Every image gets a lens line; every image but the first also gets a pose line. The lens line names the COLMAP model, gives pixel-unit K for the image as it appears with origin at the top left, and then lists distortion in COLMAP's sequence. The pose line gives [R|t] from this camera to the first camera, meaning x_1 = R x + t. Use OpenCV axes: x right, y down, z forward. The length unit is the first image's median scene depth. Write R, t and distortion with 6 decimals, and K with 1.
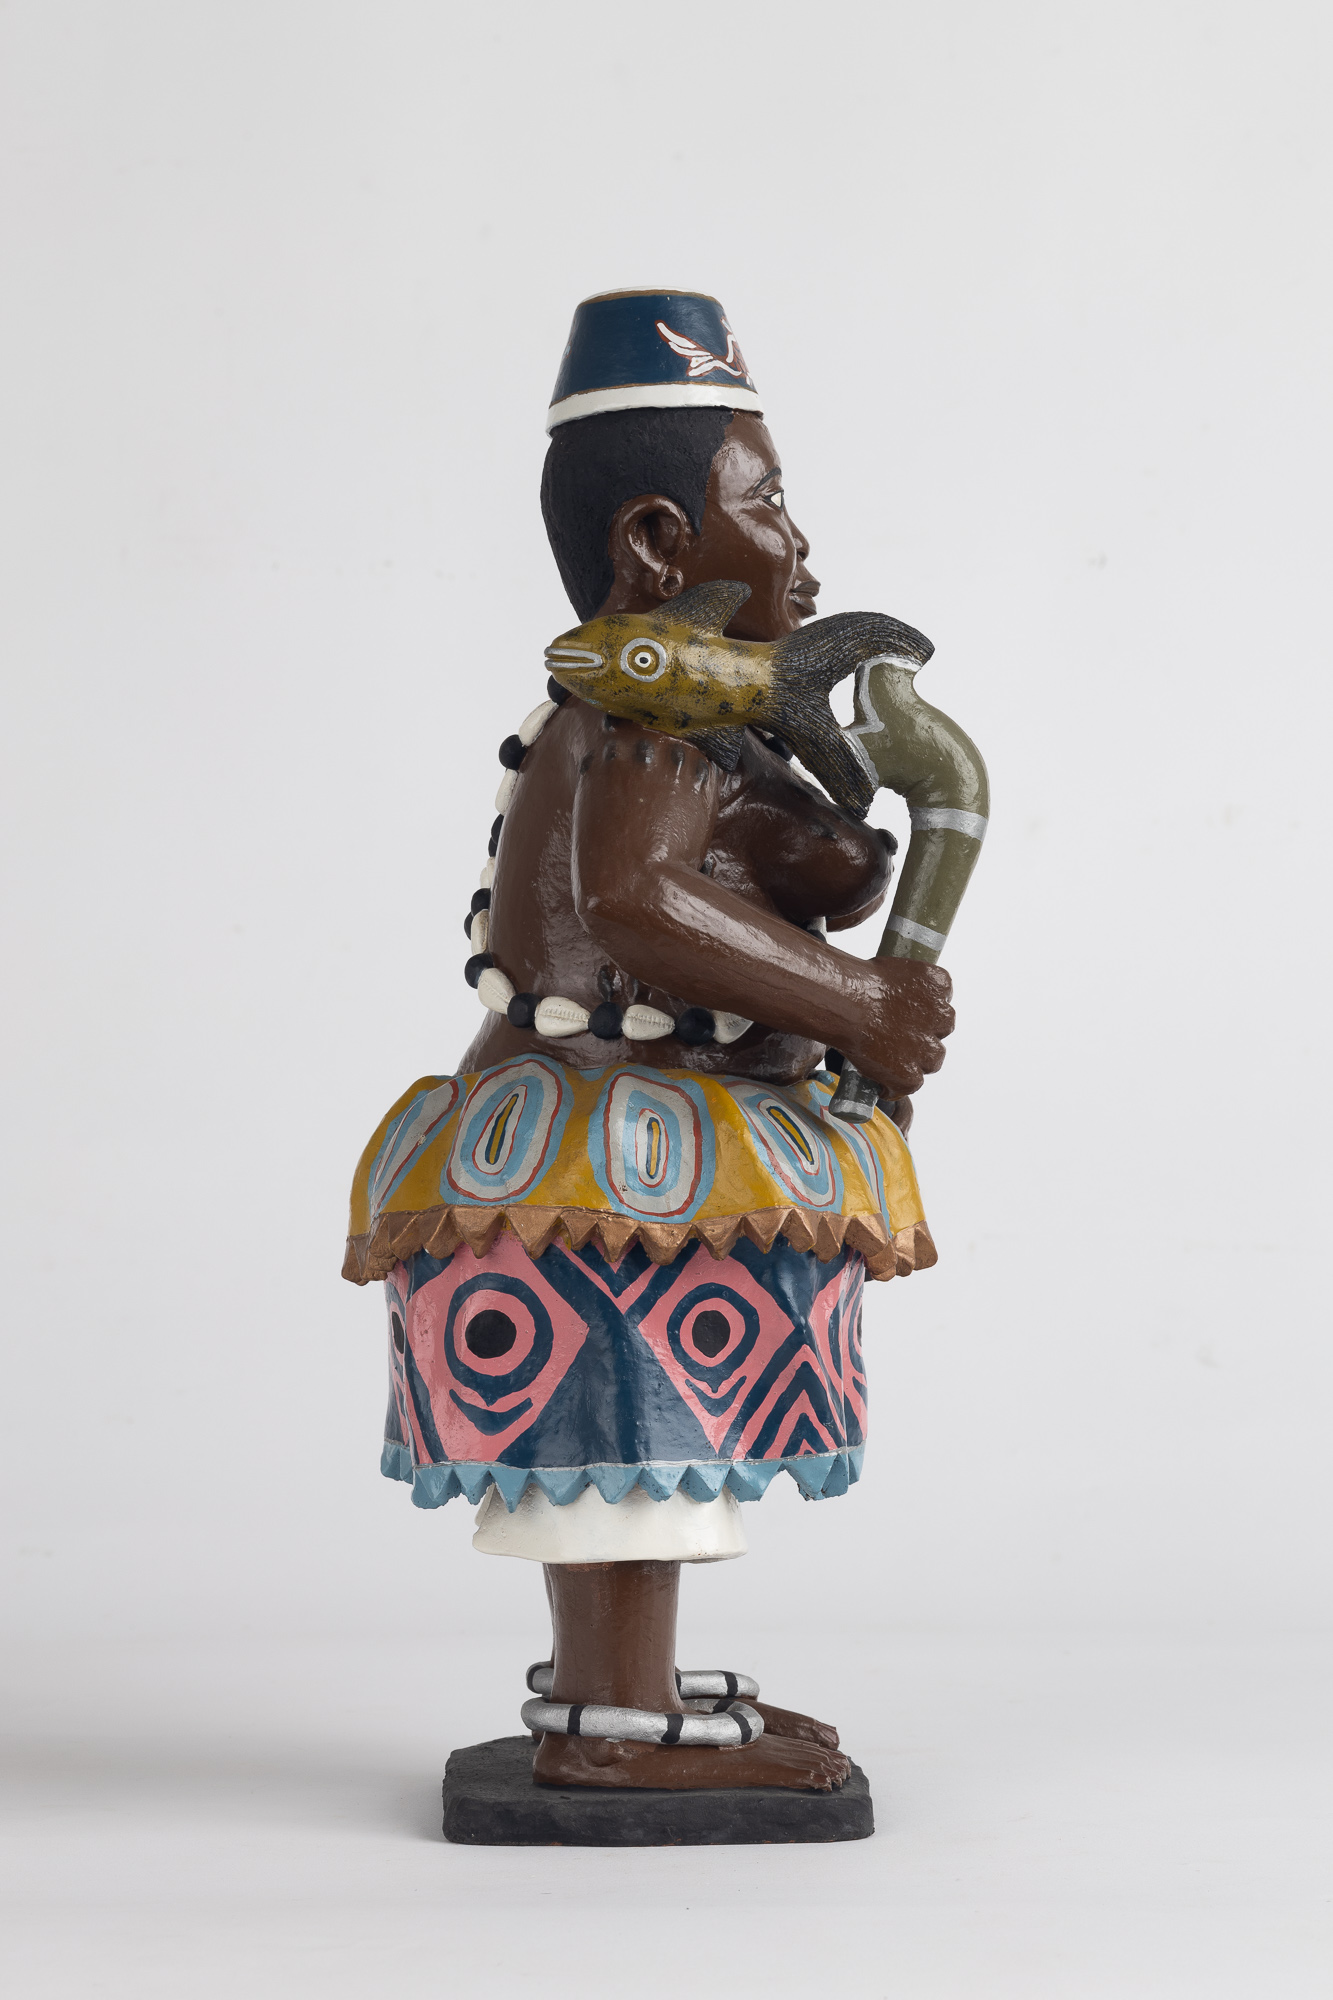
lens RADIAL K [[4853.8, 0, 666.5], [0, 4853.8, 1000.0], [0, 0, 1]] dist [-0.027026, -0.059124]
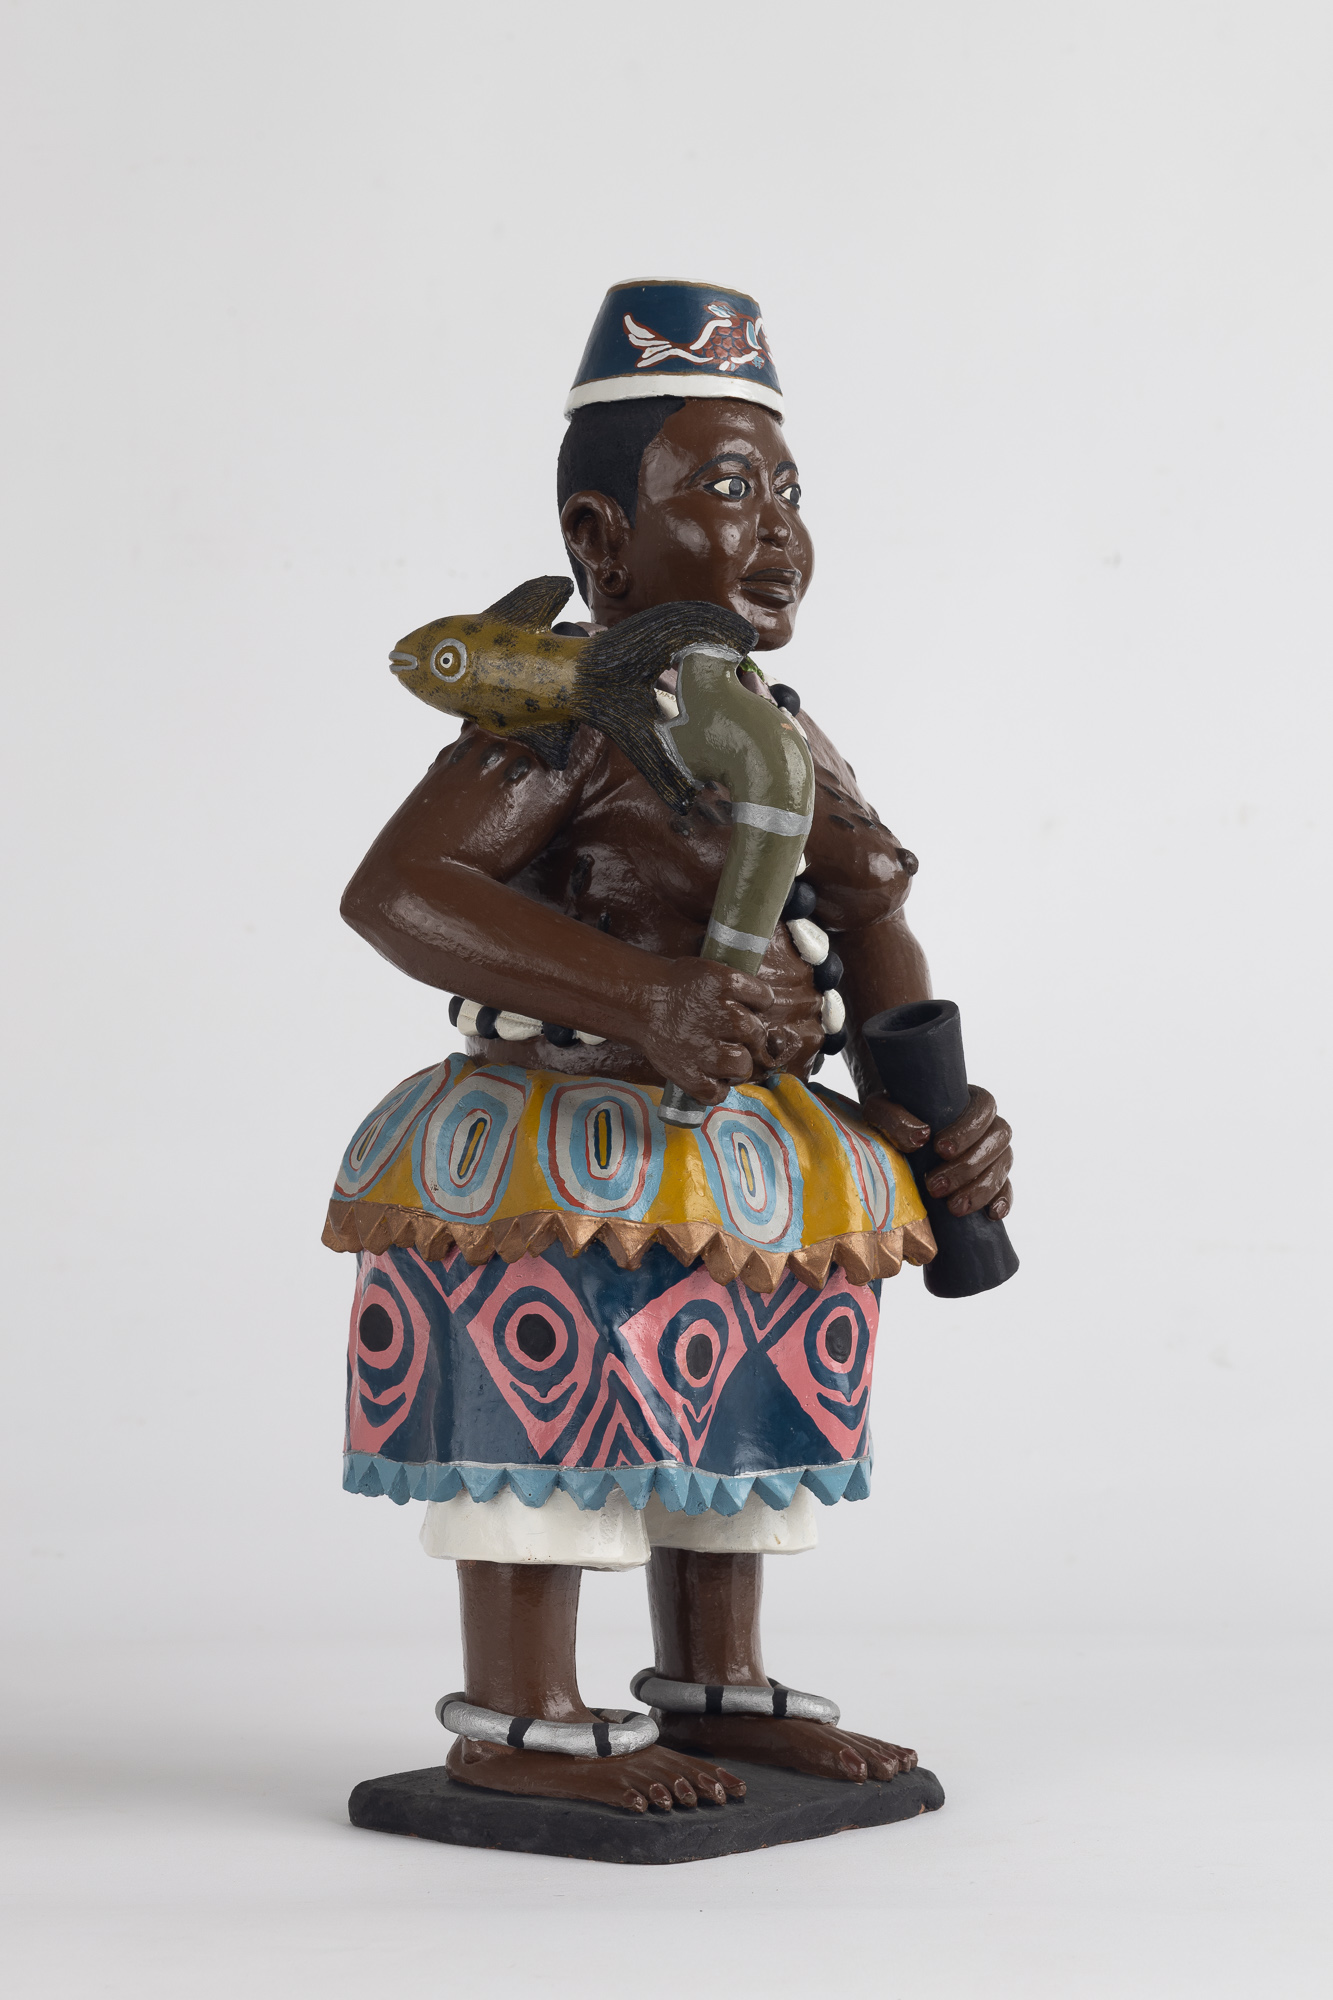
lens RADIAL K [[4853.8, 0, 666.5], [0, 4853.8, 1000.0], [0, 0, 1]] dist [-0.027026, -0.059124]
pose [[0.784849, 0.004348, -0.619672, 0.643761], [-0.003858, 0.999990, 0.002130, -0.002340], [0.619675, 0.000719, 0.784858, 0.238948]]
